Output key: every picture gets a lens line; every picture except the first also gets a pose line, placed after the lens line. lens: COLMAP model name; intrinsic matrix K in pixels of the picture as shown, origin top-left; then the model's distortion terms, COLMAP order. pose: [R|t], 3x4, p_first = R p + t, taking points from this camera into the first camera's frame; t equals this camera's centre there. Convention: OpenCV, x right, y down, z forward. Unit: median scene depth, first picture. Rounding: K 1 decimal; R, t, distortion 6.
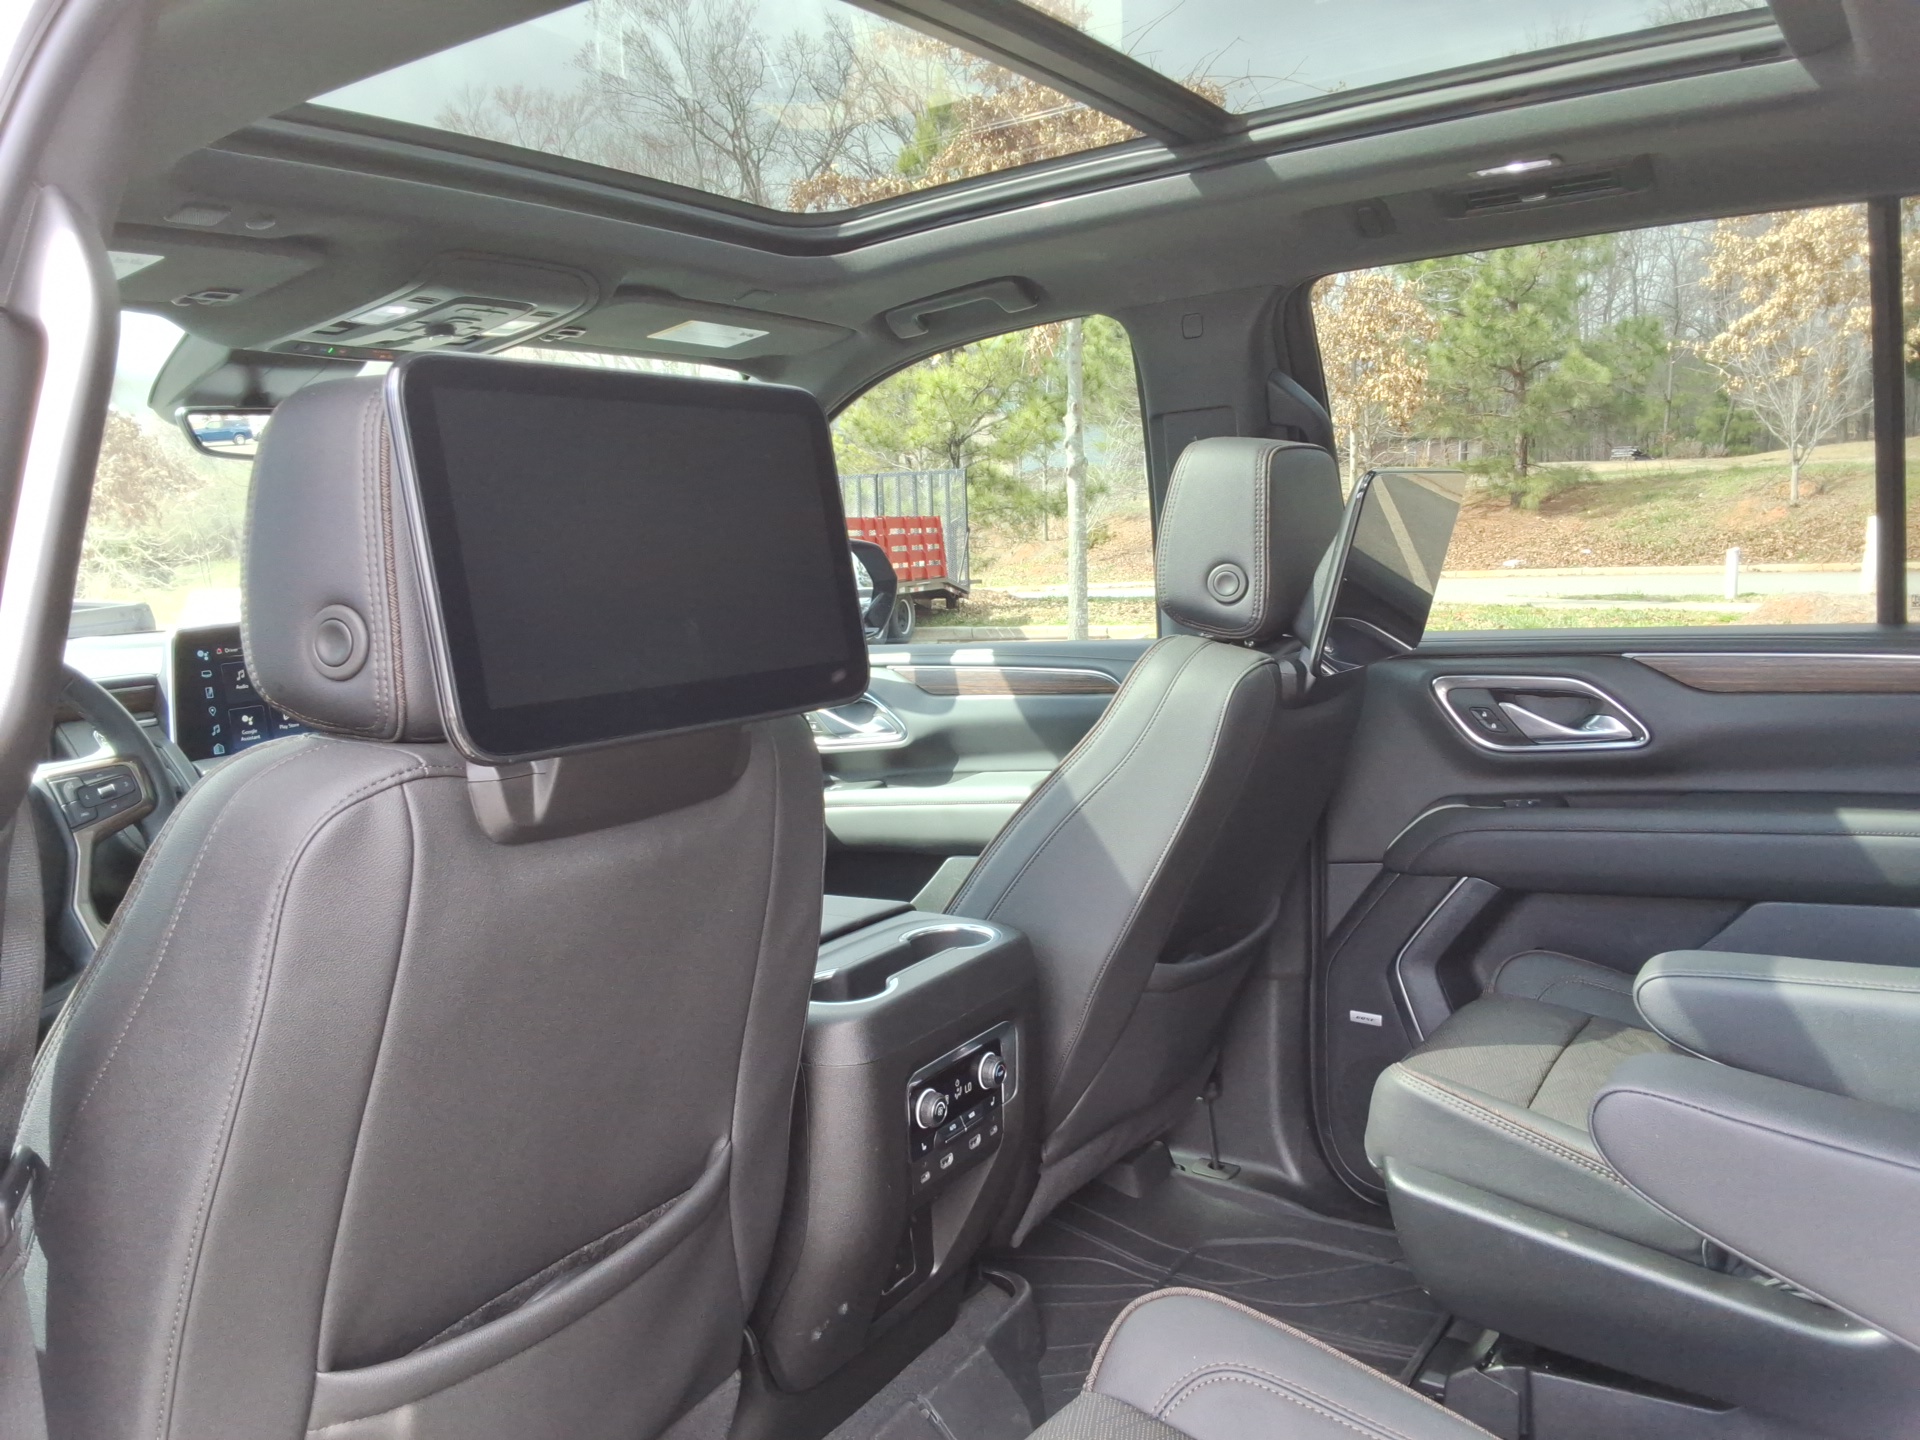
lens RADIAL K [[1548.7, 0, 964.4], [0, 1548.7, 703.1], [0, 0, 1]] dist [0.117966, -0.182787]
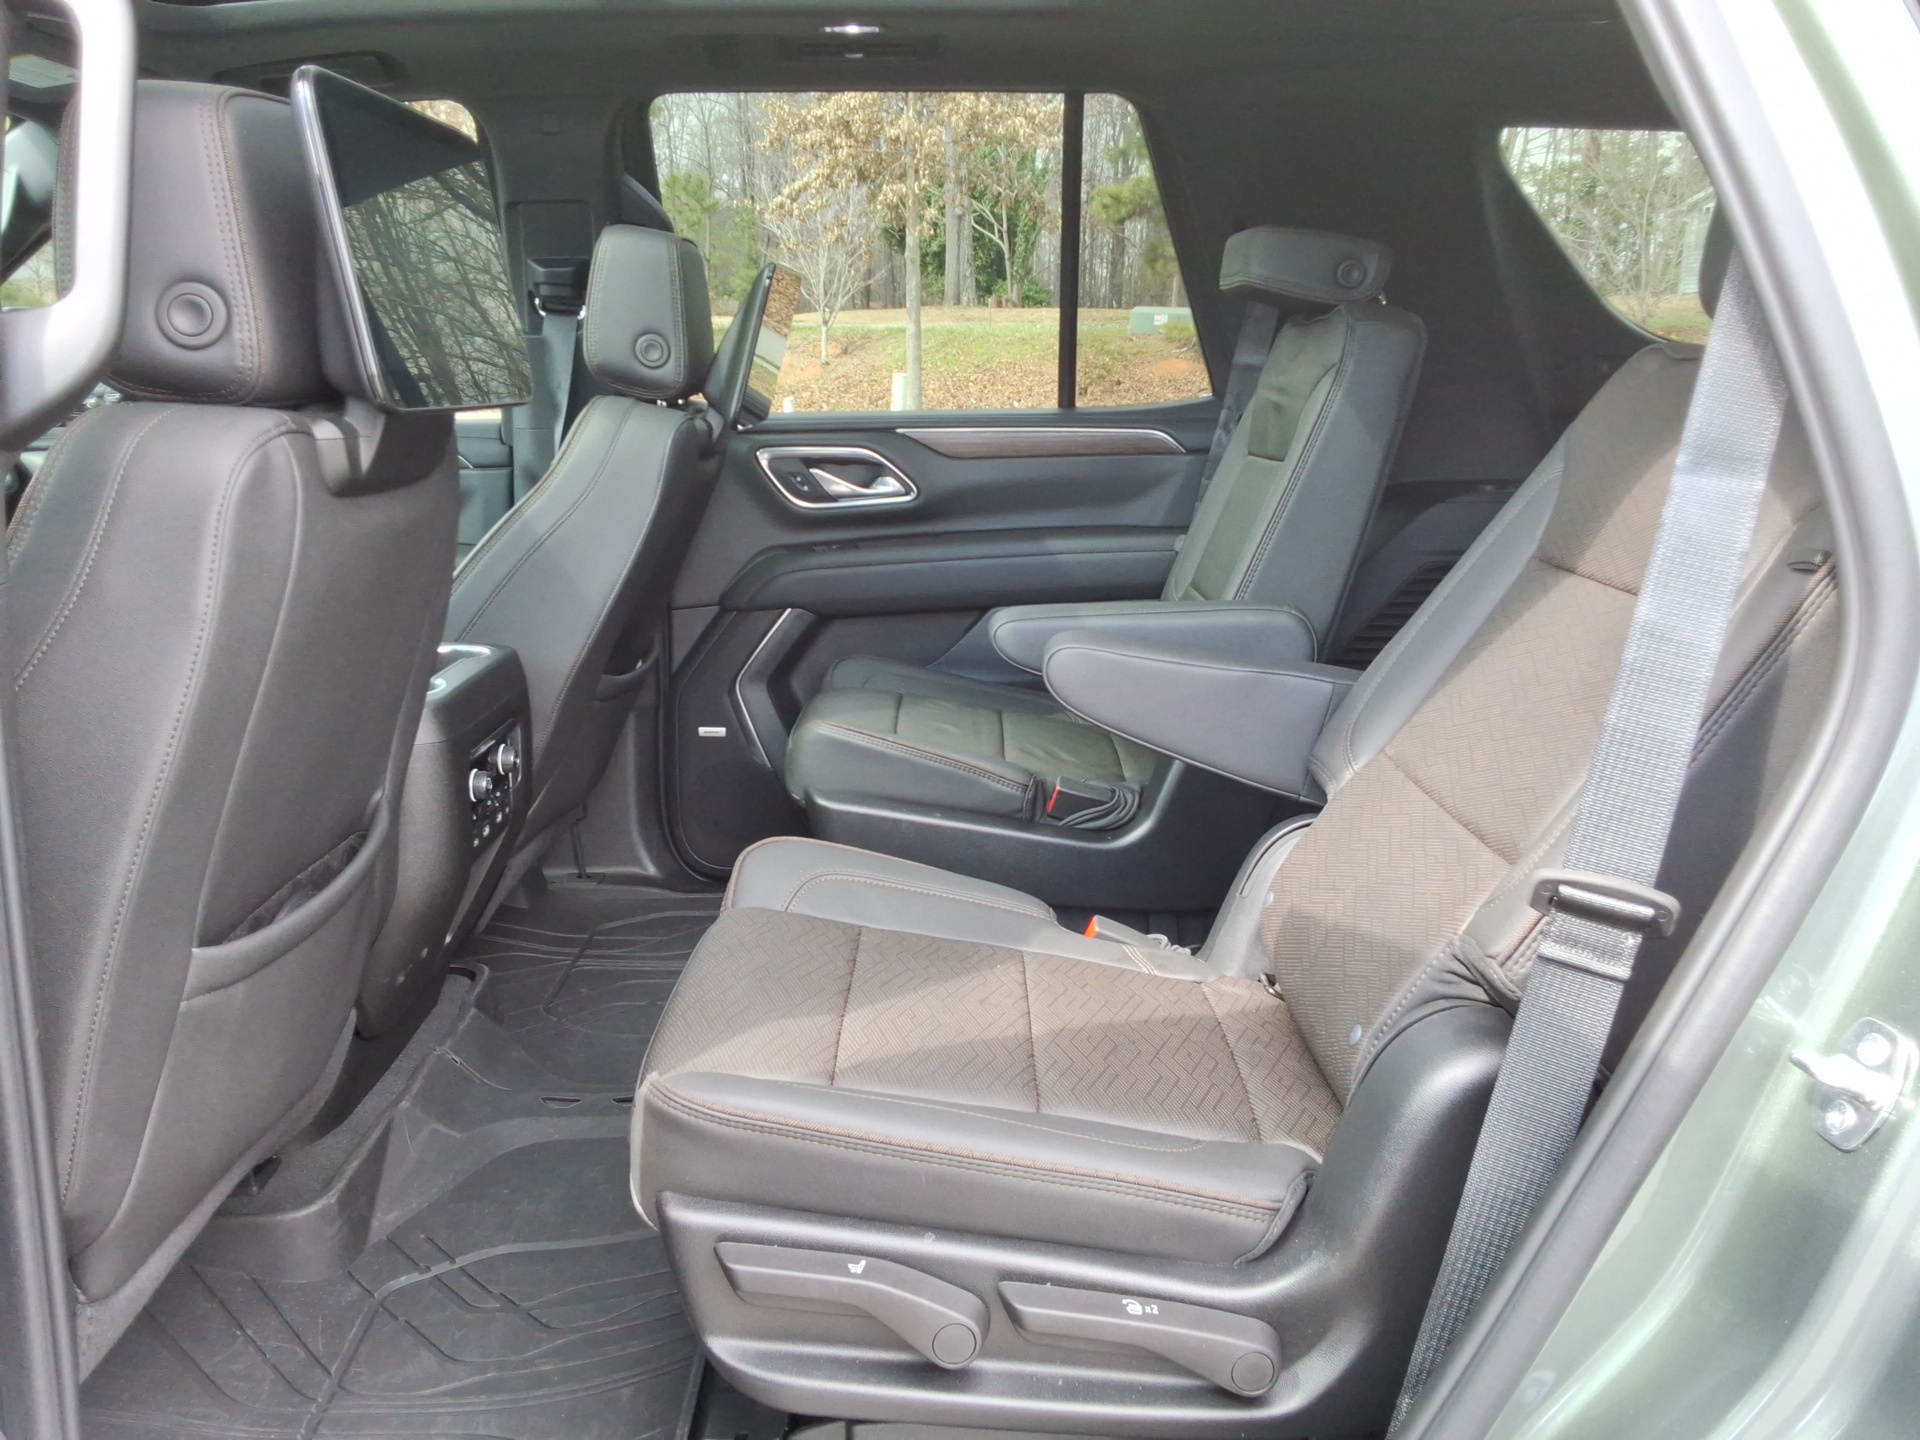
lens RADIAL K [[1548.7, 0, 966.0], [0, 1548.7, 730.4], [0, 0, 1]] dist [0.117966, -0.182787]
pose [[0.835236, -0.089075, 0.542629, -0.258052], [0.028005, 0.992403, 0.119802, 0.063168], [-0.549178, -0.084867, 0.831385, -0.138351]]
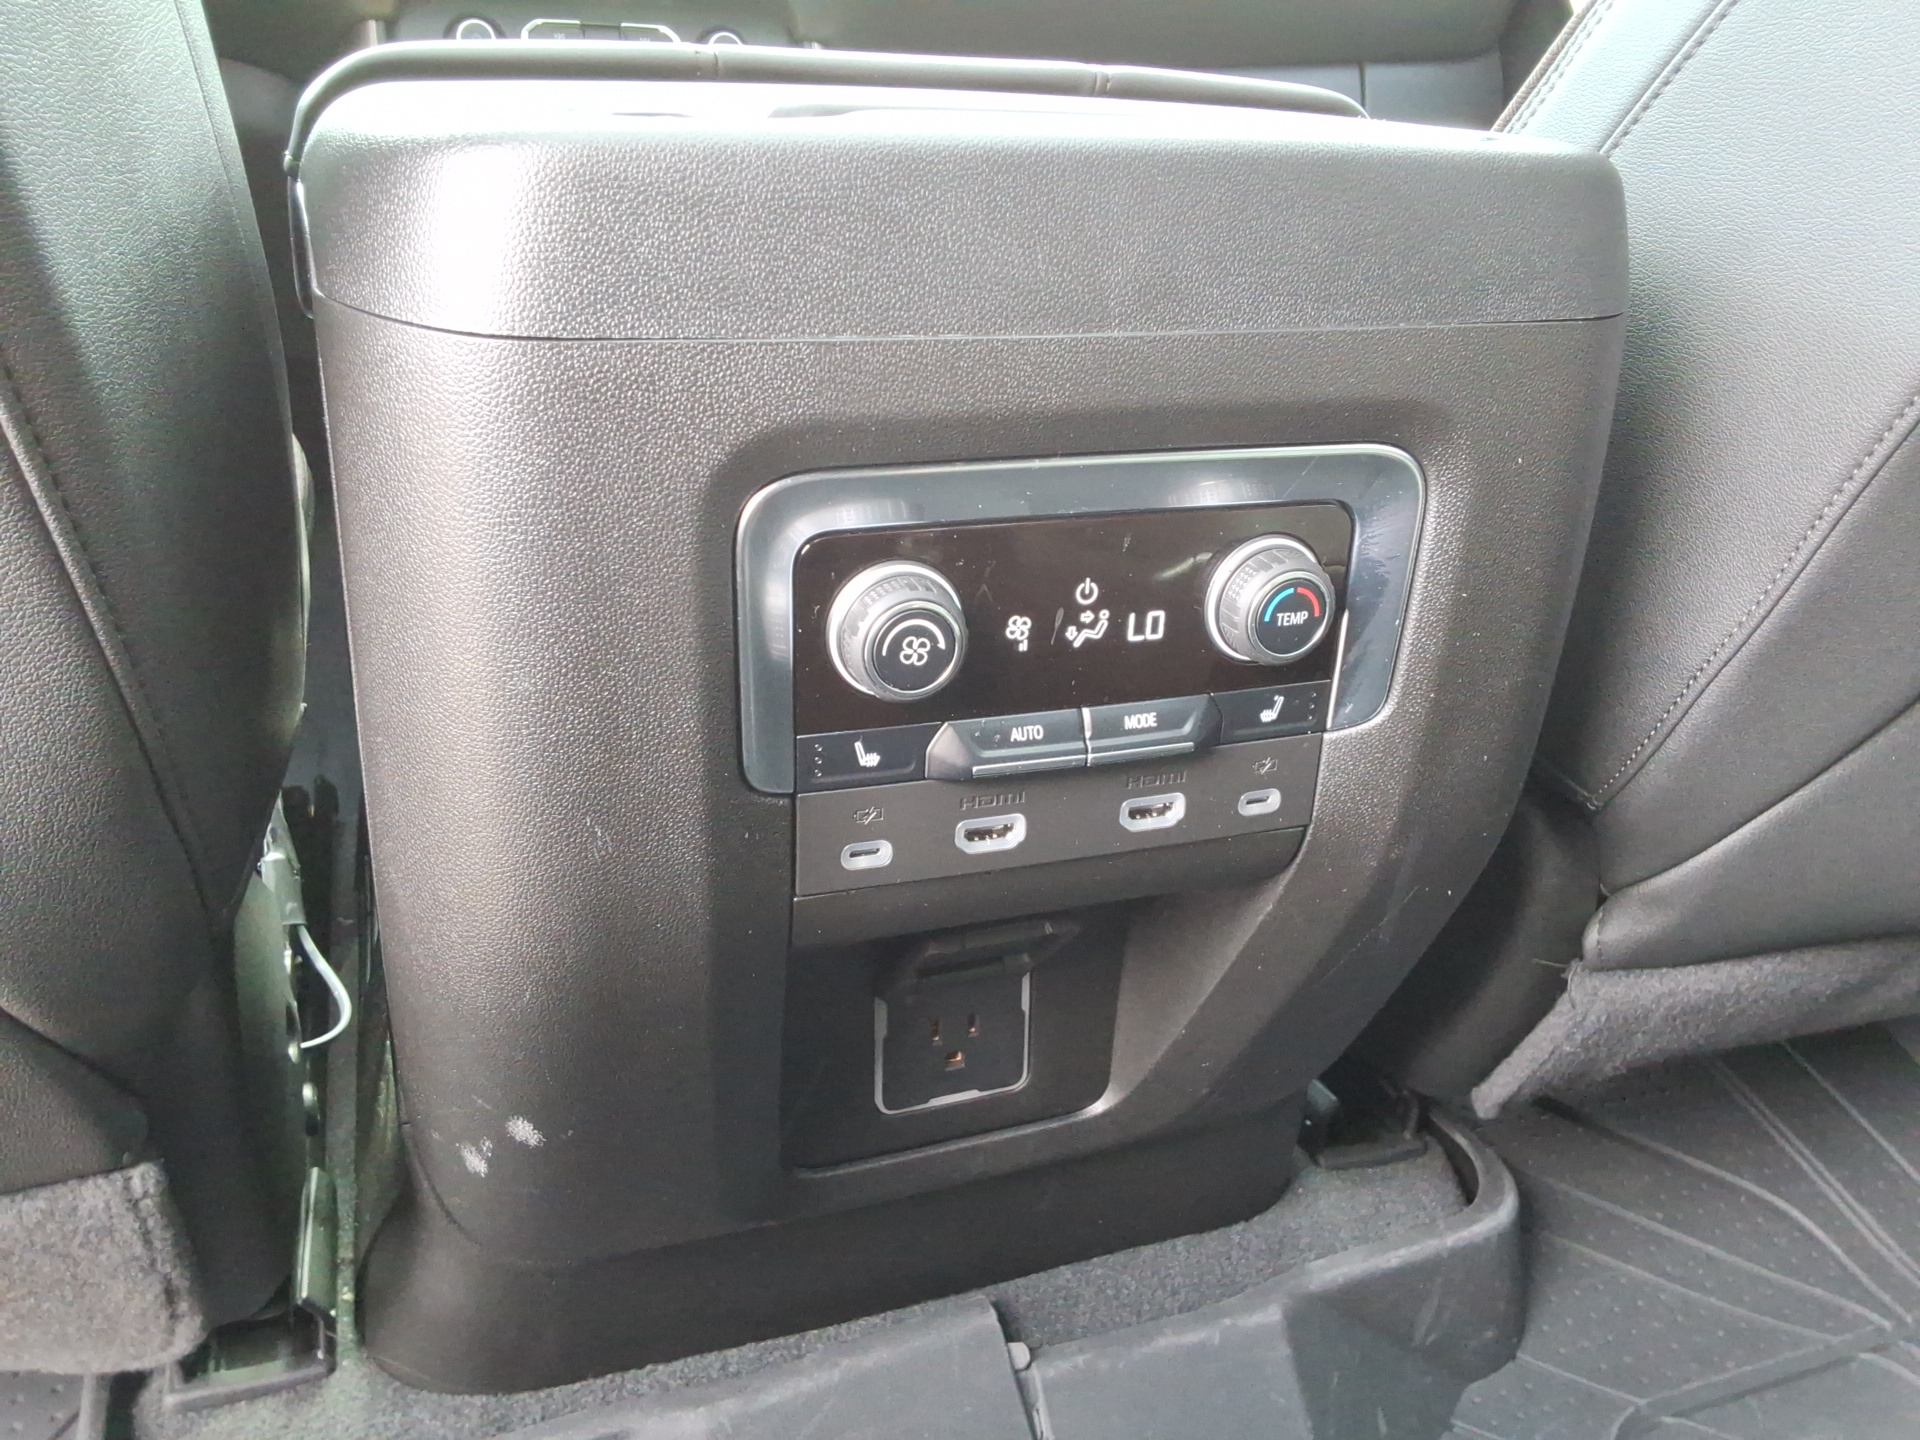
lens RADIAL K [[1548.7, 0, 958.7], [0, 1548.7, 718.2], [0, 0, 1]] dist [0.117966, -0.182787]
pose [[0.798812, 0.299720, -0.521601, 0.095204], [-0.147027, 0.938024, 0.313837, 0.138052], [0.583337, -0.174007, 0.793372, 0.579795]]
